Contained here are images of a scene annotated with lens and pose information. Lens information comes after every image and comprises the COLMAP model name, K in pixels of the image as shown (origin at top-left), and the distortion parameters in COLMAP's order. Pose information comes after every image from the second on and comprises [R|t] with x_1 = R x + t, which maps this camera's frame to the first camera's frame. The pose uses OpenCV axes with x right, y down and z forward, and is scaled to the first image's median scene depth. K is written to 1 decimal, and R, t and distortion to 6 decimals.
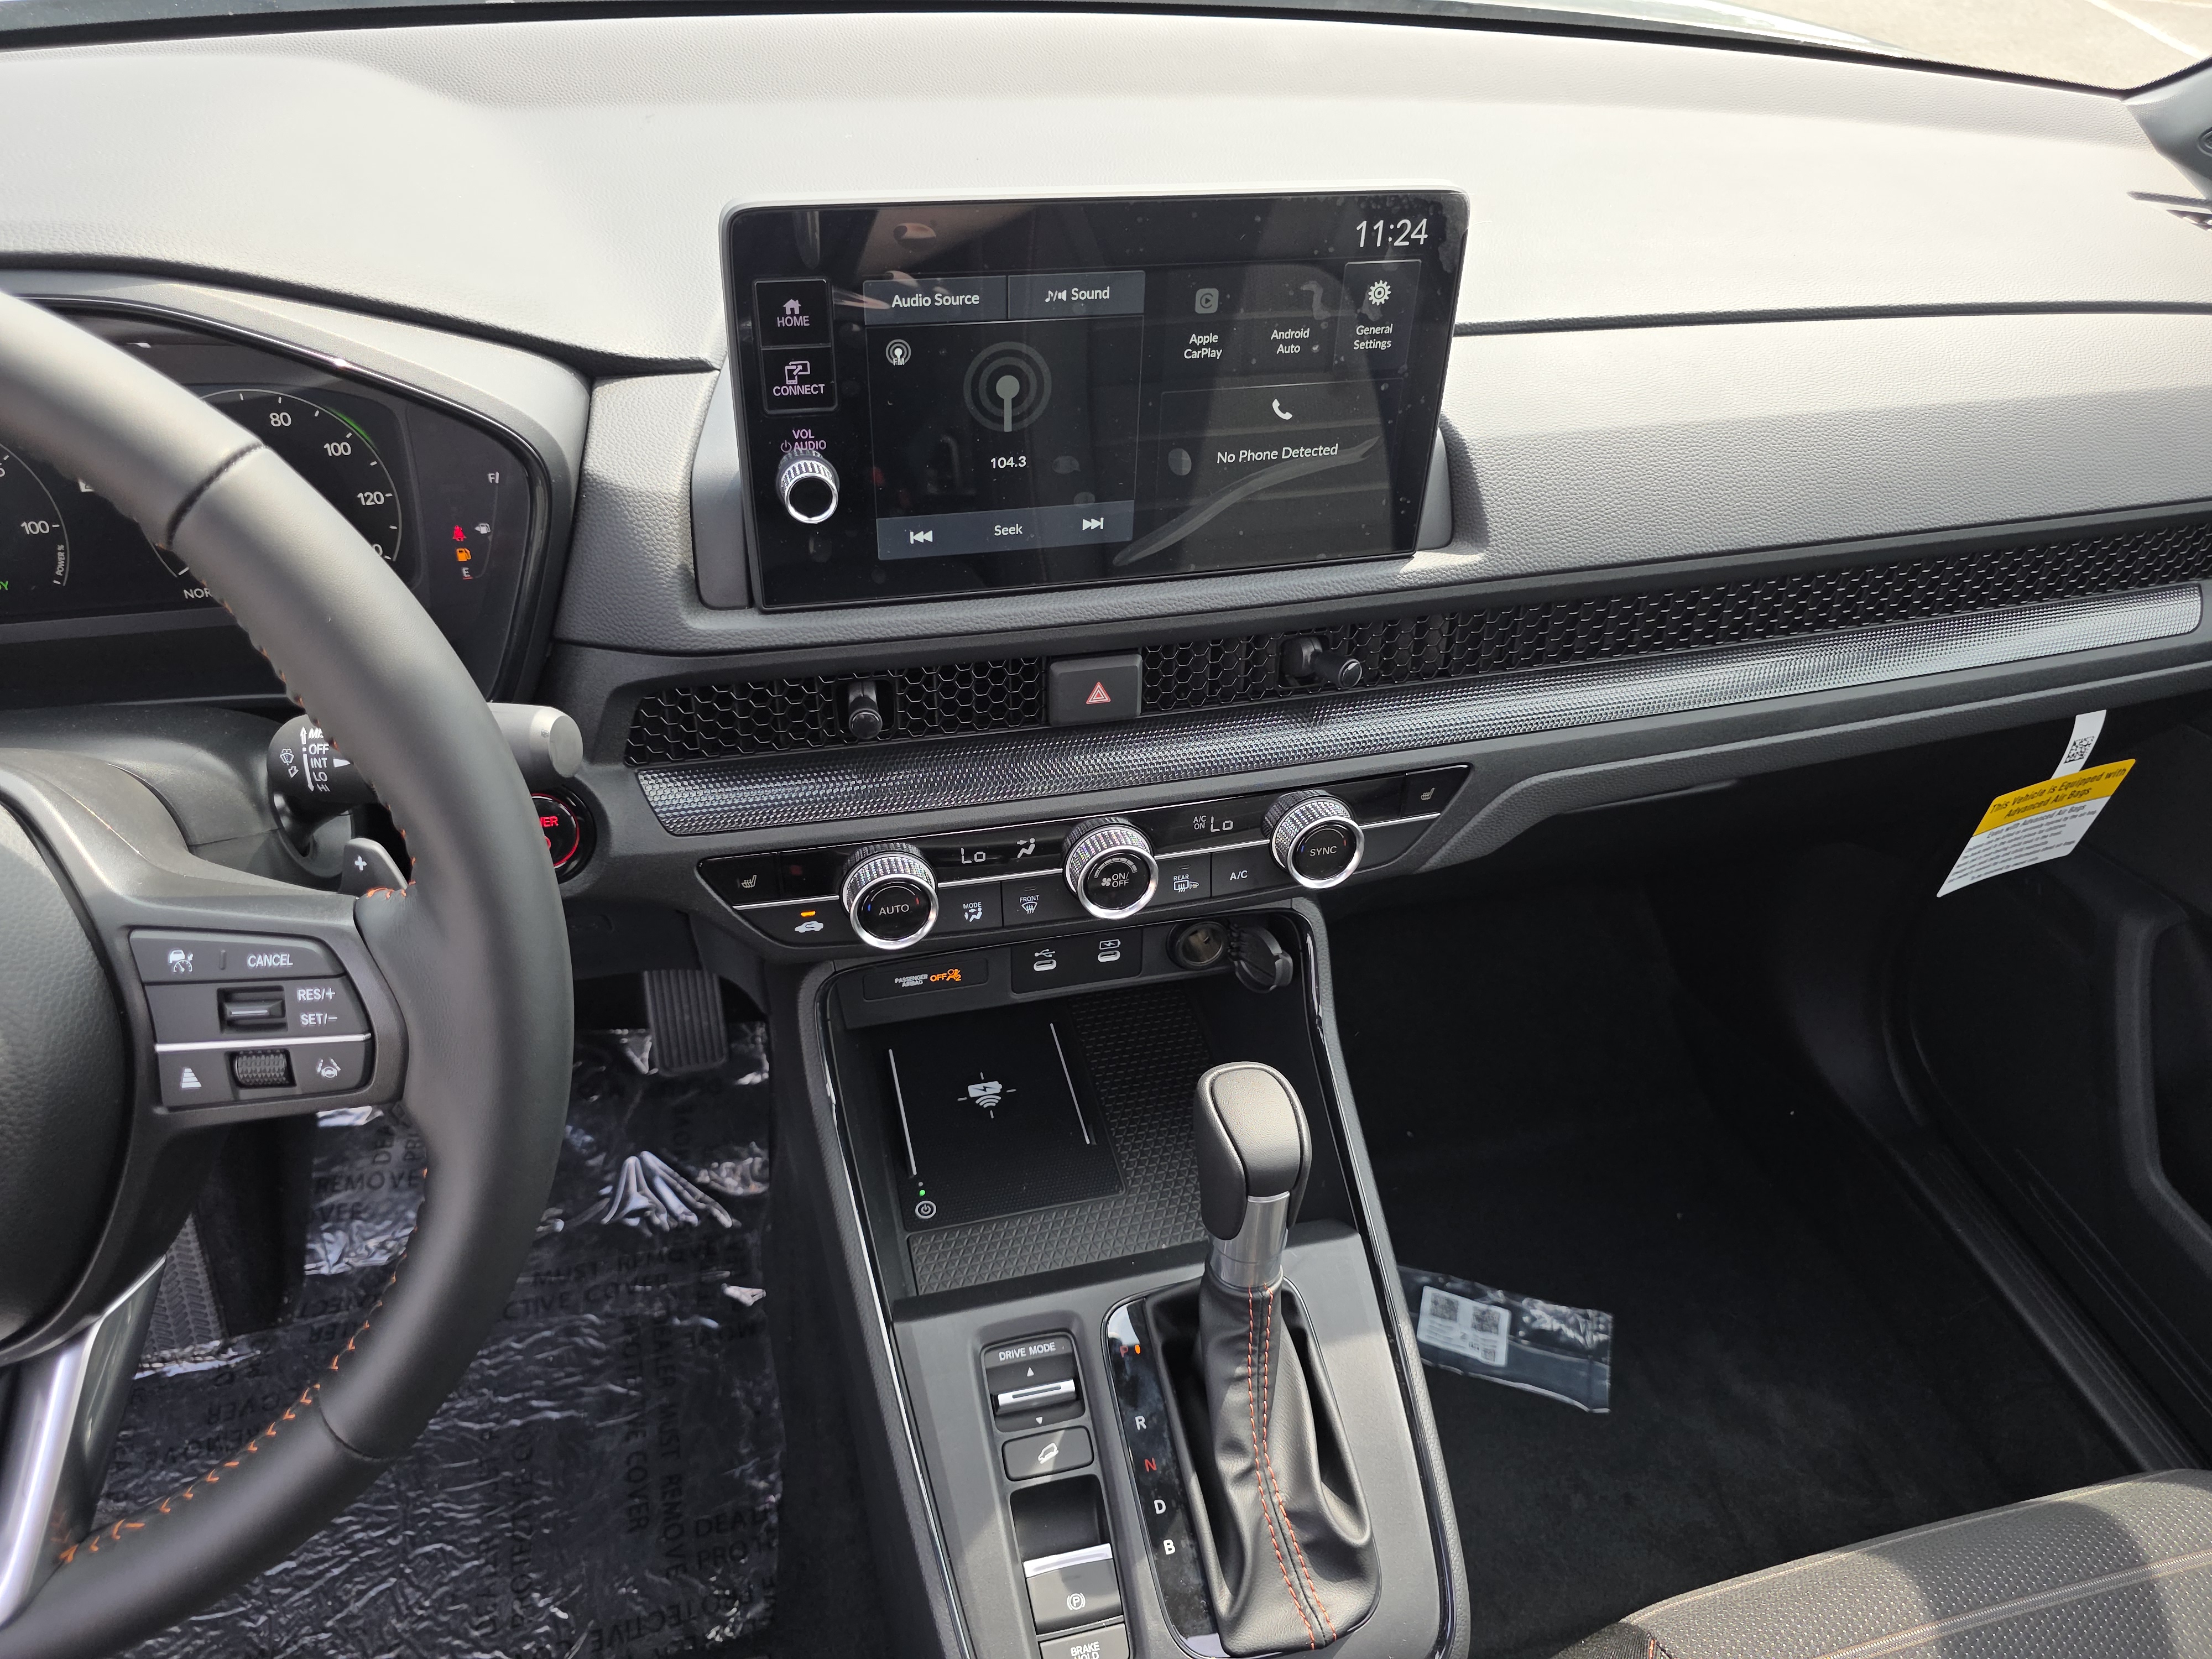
lens RADIAL K [[1531.7, 0, 1106.0], [0, 1531.7, 829.5], [0, 0, 1]] dist [0.012049, -0.001959]
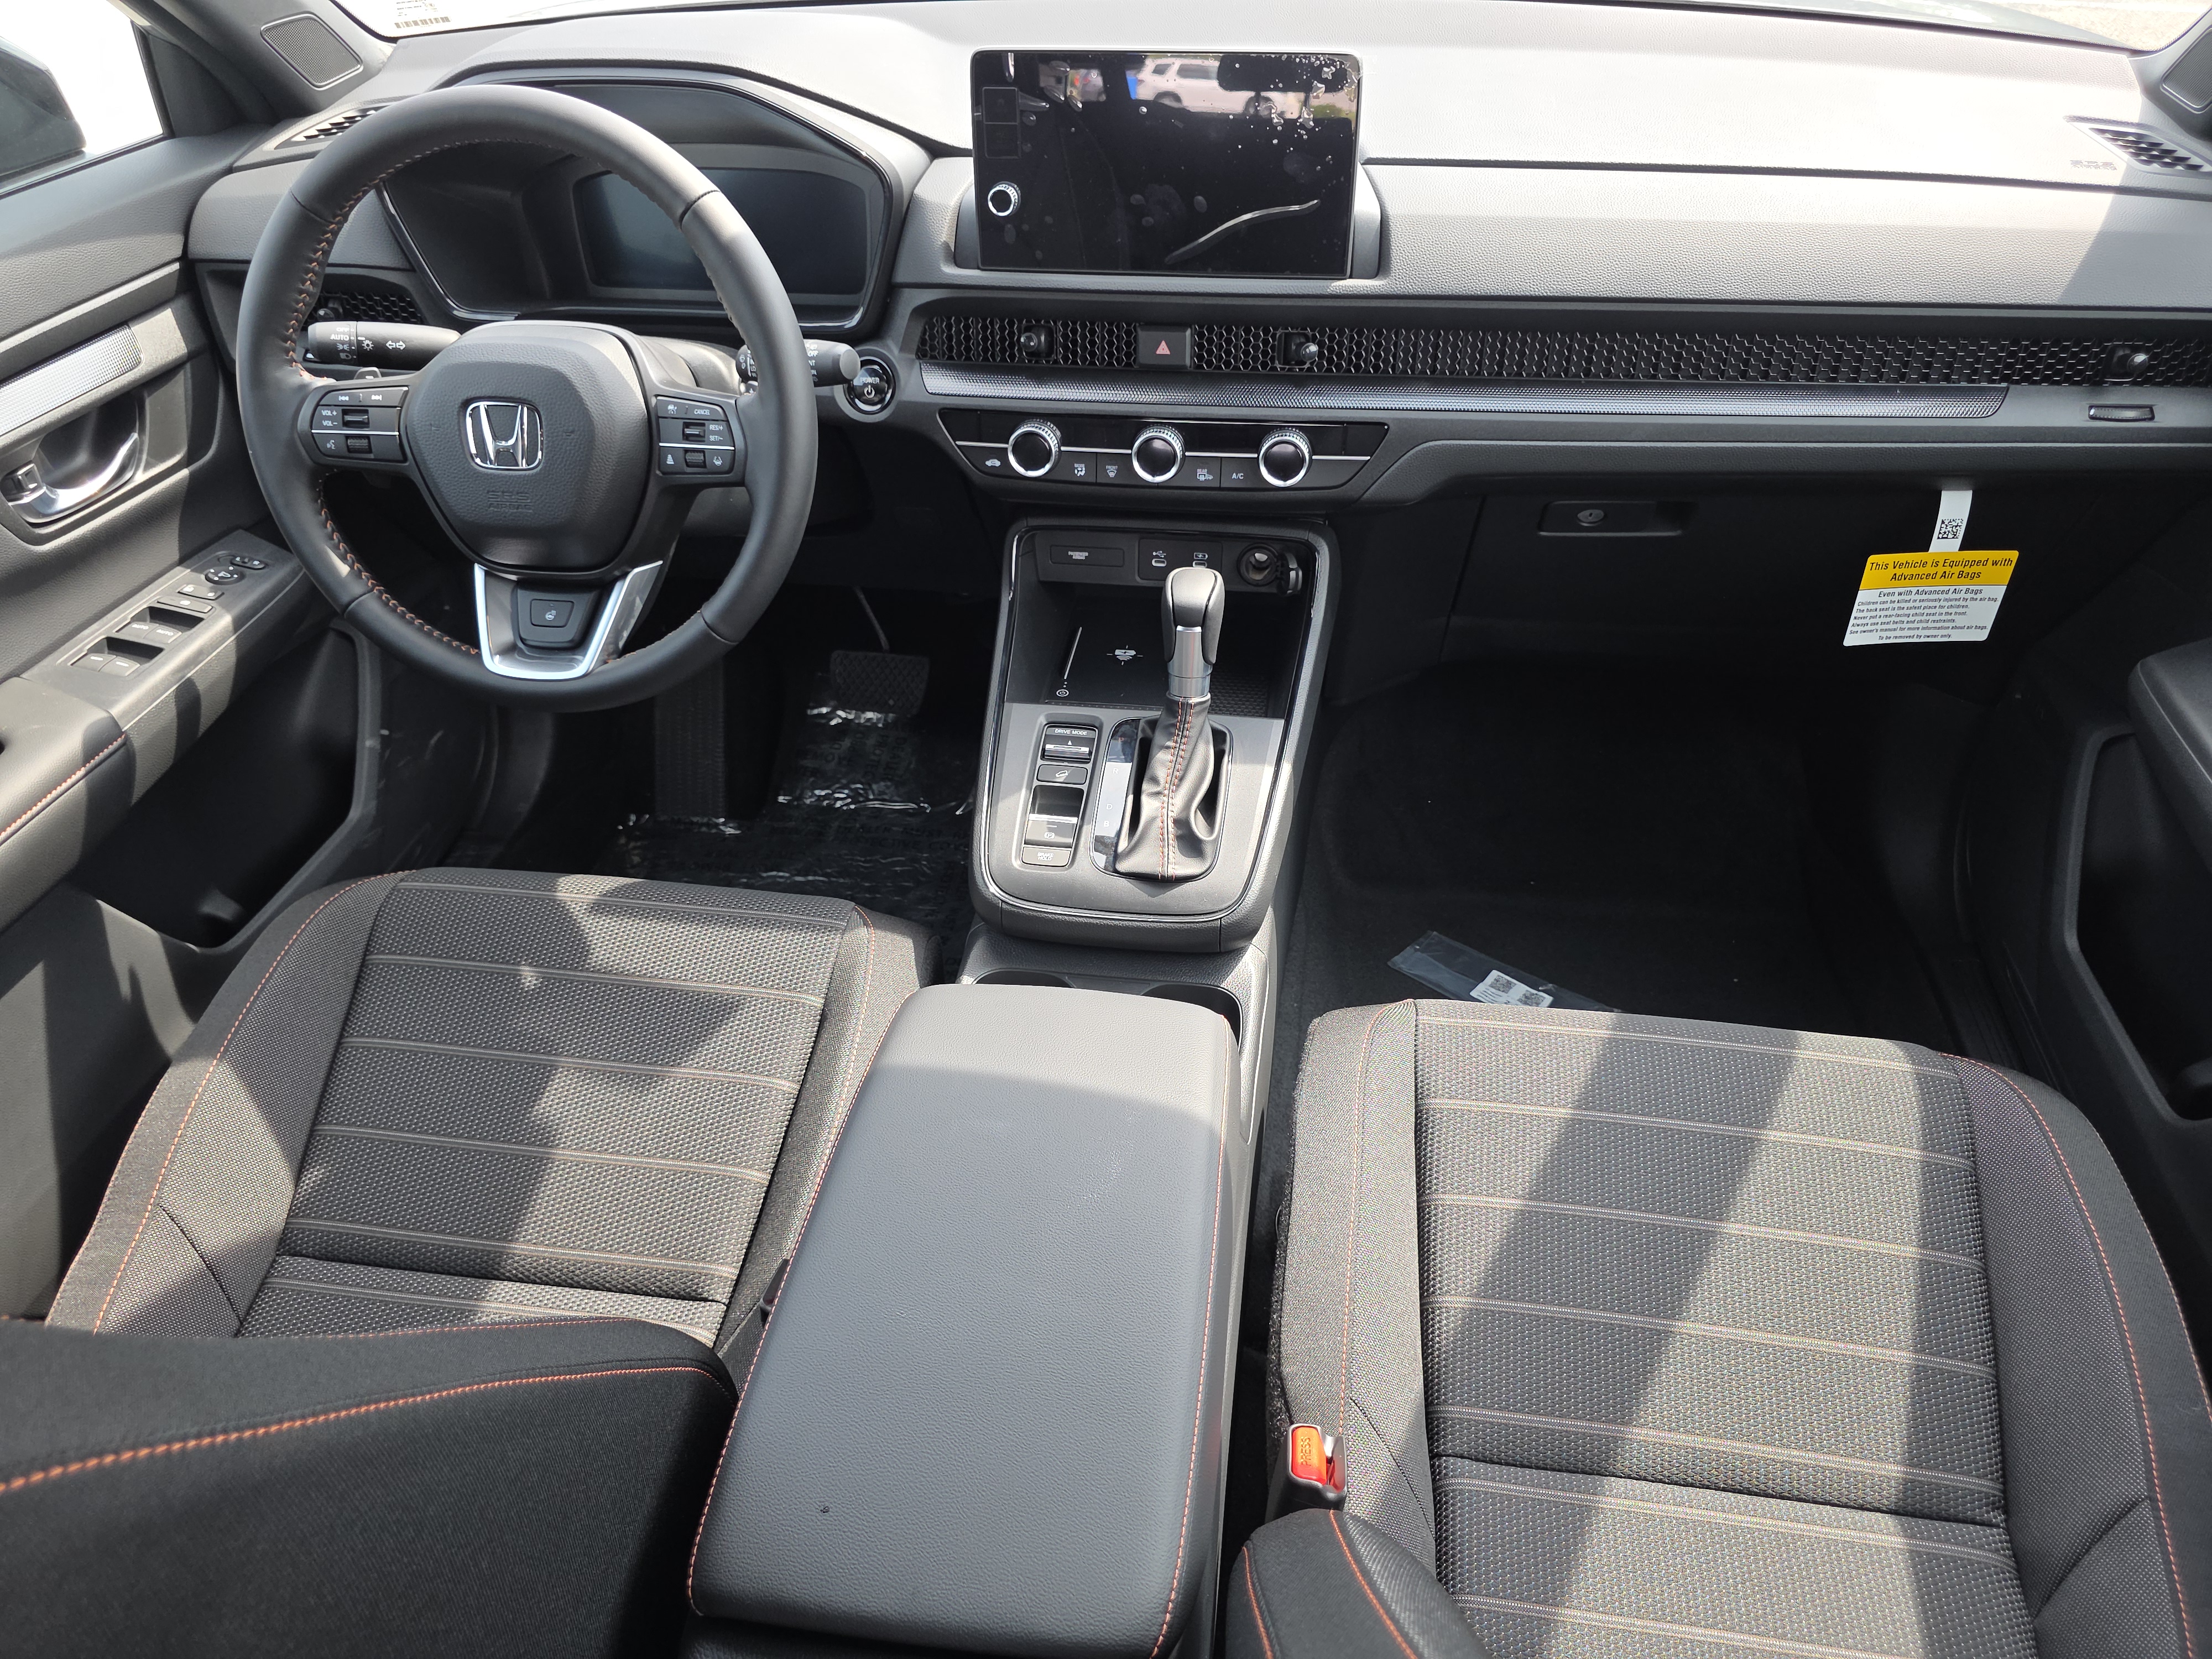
lens RADIAL K [[1485.4, 0, 1106.0], [0, 1485.4, 829.5], [0, 0, 1]] dist [0.027880, -0.028210]
pose [[0.916195, 0.183032, -0.356492, 0.642665], [-0.193892, 0.981008, 0.005369, 0.455276], [0.350704, 0.064202, 0.934283, -0.596364]]
